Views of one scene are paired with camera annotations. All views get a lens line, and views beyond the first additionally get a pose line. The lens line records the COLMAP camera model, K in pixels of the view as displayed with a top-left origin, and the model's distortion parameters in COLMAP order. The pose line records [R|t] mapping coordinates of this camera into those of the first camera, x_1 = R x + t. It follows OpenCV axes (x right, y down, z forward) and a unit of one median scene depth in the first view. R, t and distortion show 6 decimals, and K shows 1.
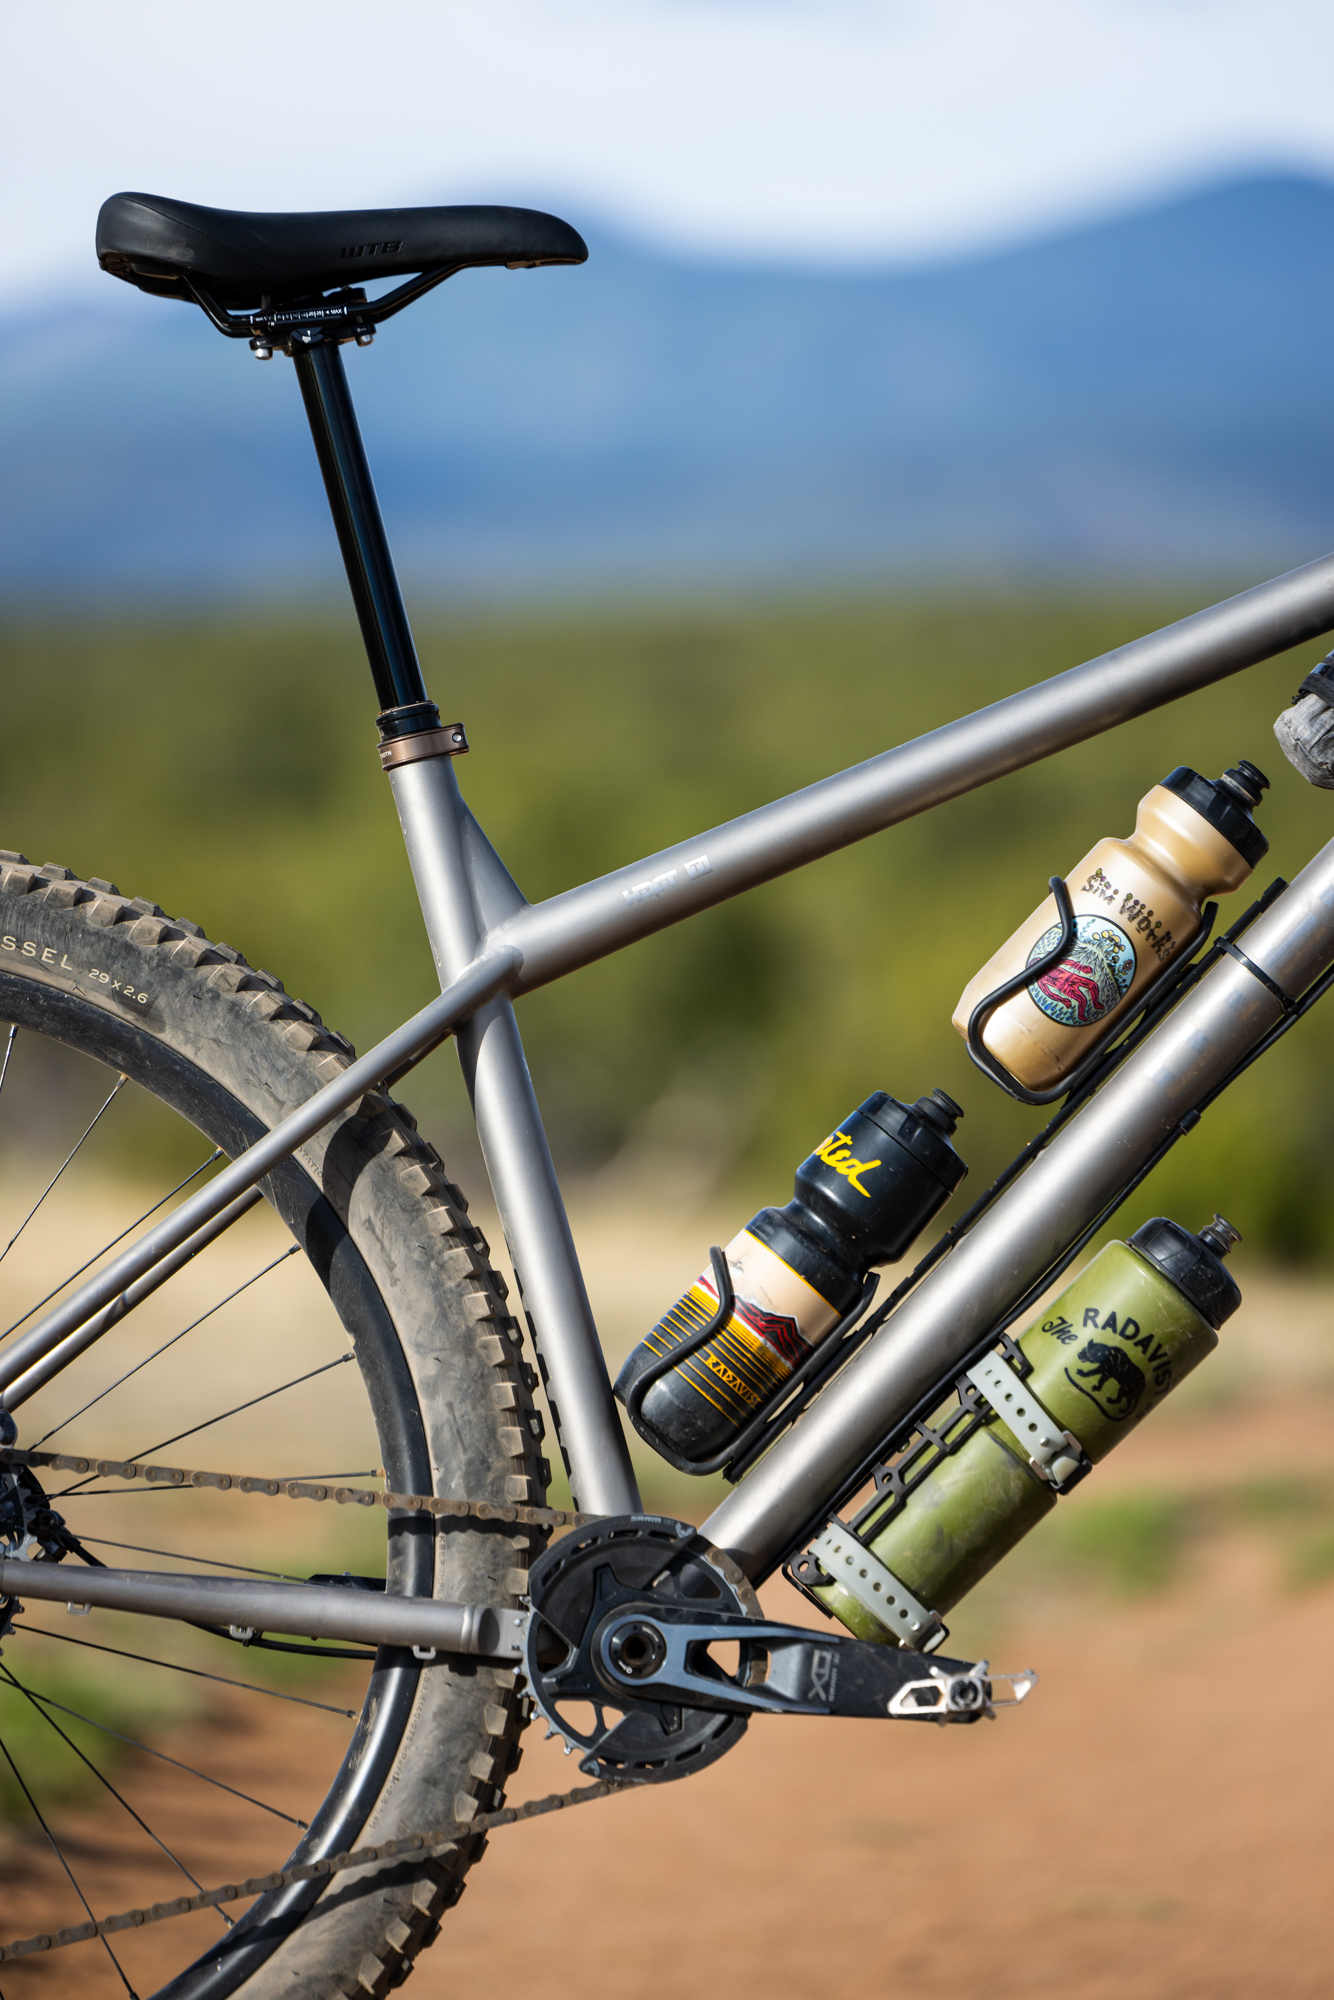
lens RADIAL K [[14561.0, 0, 667.0], [0, 14561.0, 1000.0], [0, 0, 1]] dist [-0.019854, -5.426952]
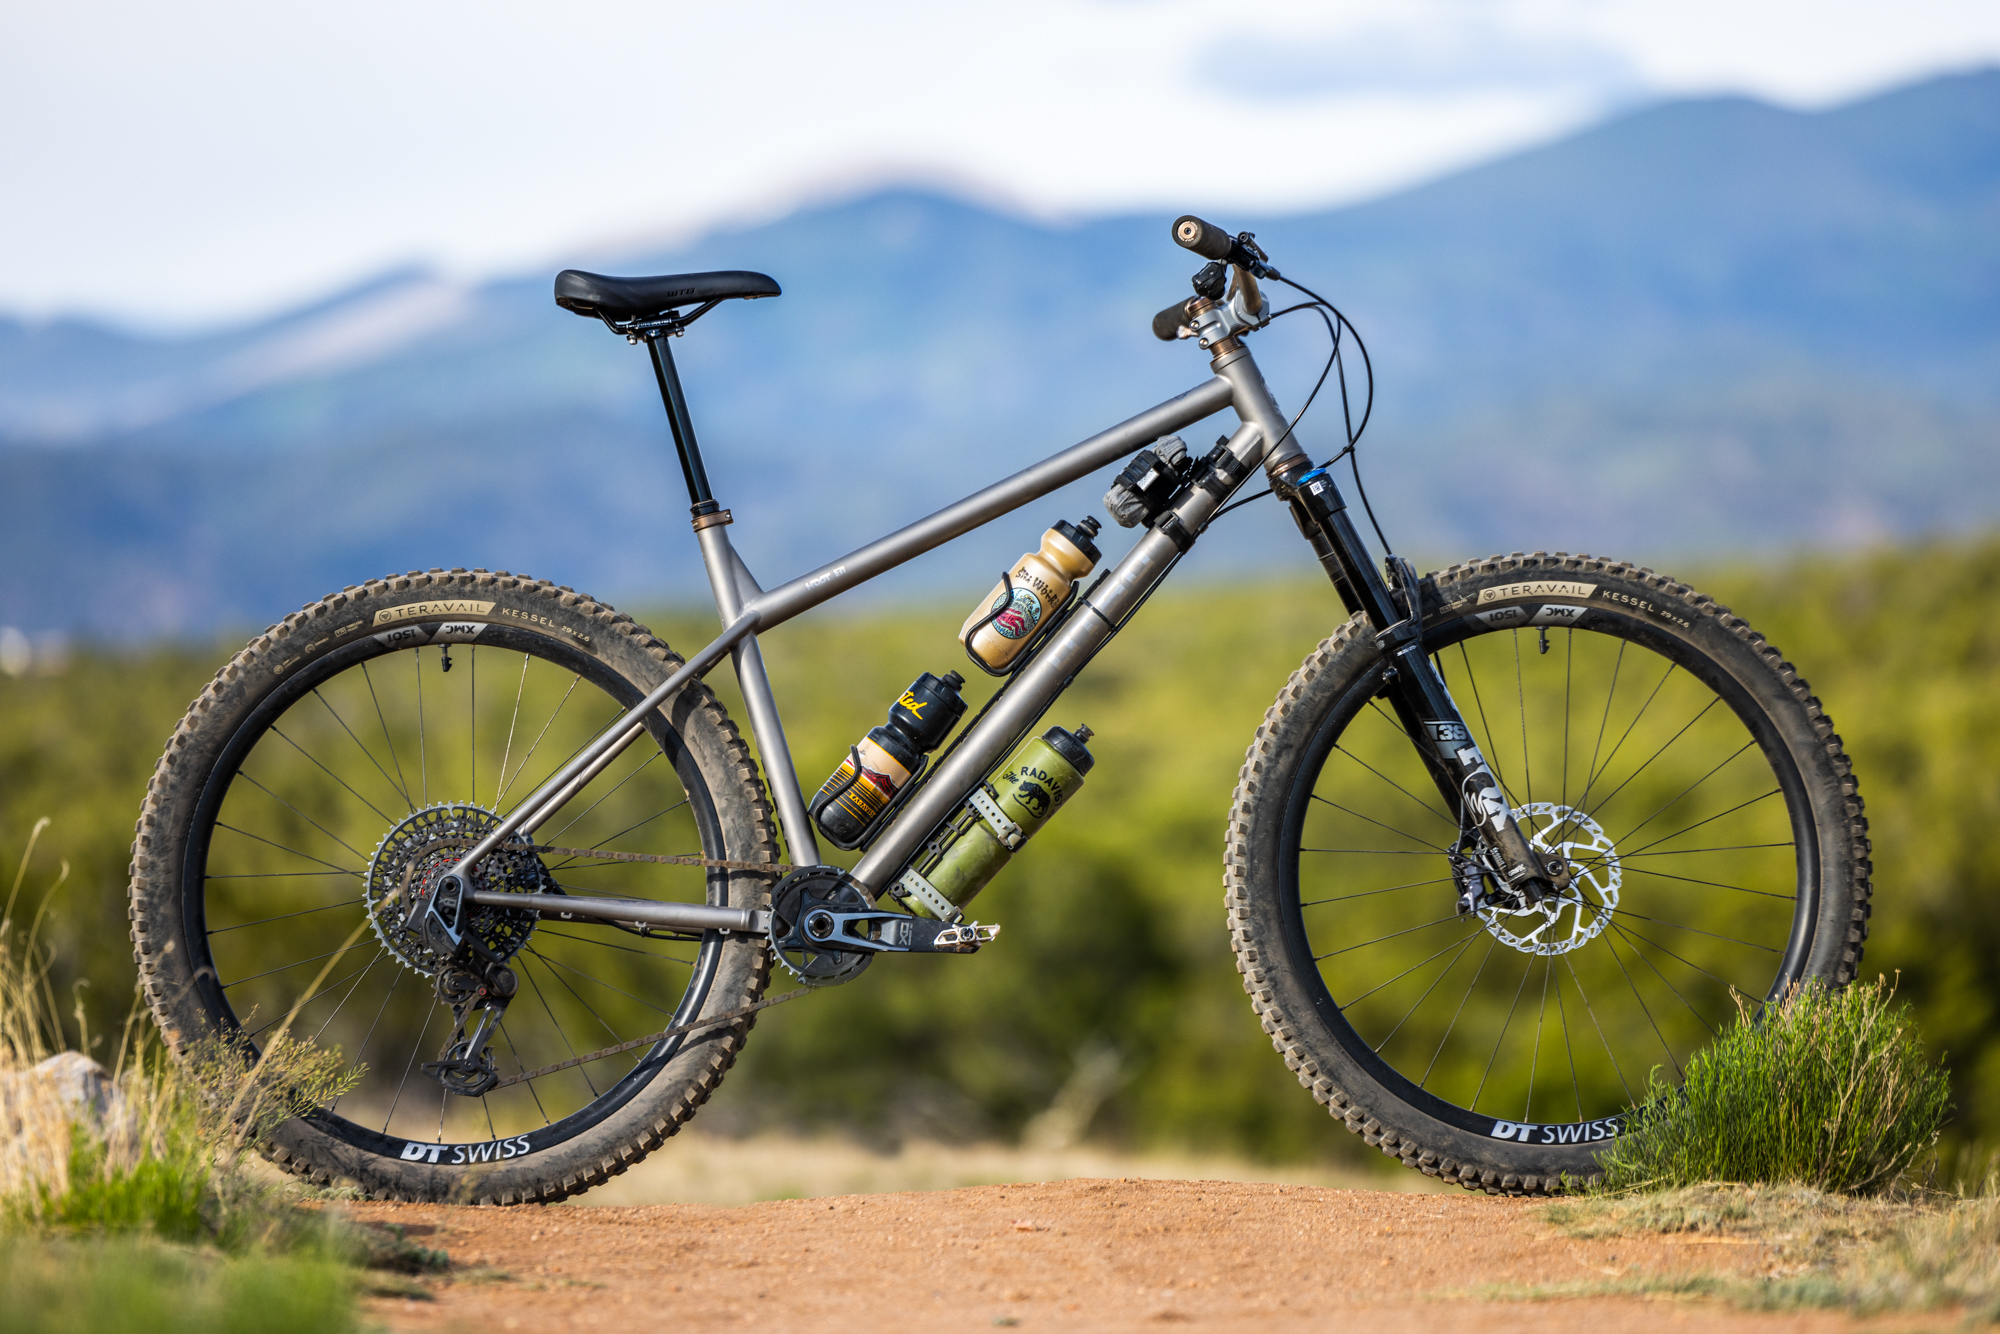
lens RADIAL K [[7491.4, 0, 1000.0], [0, 7491.4, 667.0], [0, 0, 1]] dist [0.242404, 0.021381]
pose [[0.999343, -0.029950, 0.020411, 0.002824], [0.029957, 0.999551, -0.000054, 0.006036], [-0.020401, 0.000665, 0.999792, -0.124988]]
